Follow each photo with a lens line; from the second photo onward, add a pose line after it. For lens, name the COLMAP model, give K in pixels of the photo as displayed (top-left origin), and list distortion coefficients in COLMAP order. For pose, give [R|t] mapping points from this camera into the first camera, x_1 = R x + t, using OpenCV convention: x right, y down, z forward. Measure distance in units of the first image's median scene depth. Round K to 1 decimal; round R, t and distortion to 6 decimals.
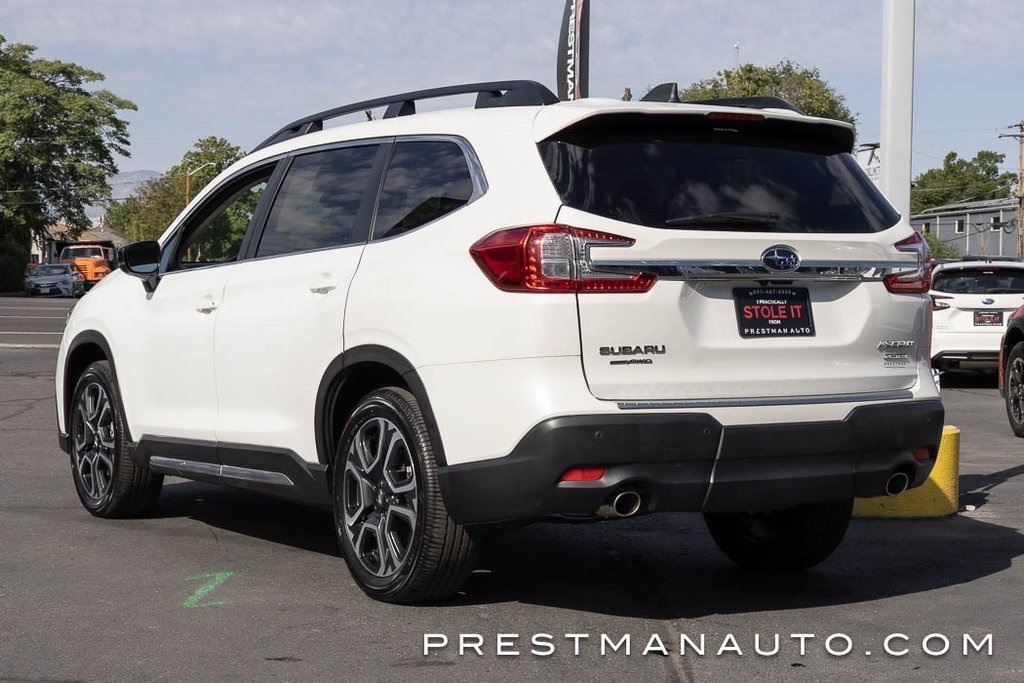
lens RADIAL K [[1757.6, 0, 512.0], [0, 1757.6, 341.5], [0, 0, 1]] dist [0.008918, 0.058287]
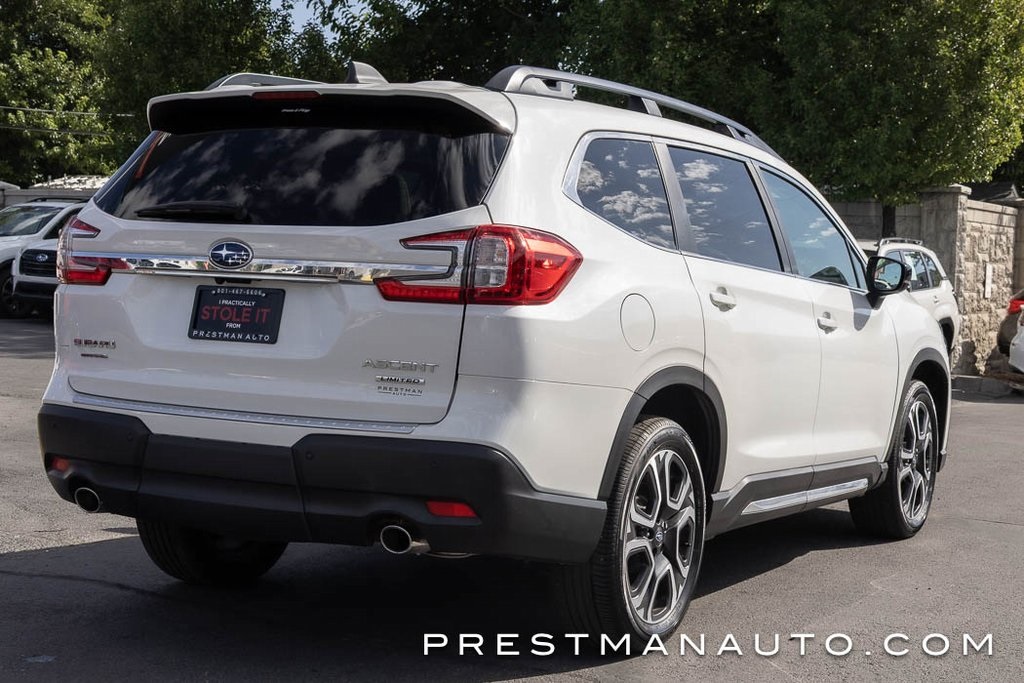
lens RADIAL K [[1757.6, 0, 512.0], [0, 1757.6, 341.5], [0, 0, 1]] dist [0.008918, 0.058287]
pose [[0.510380, 0.054603, -0.858214, 0.991873], [-0.066000, 0.997526, 0.024217, -0.034114], [0.857412, 0.044282, 0.512721, 0.672605]]
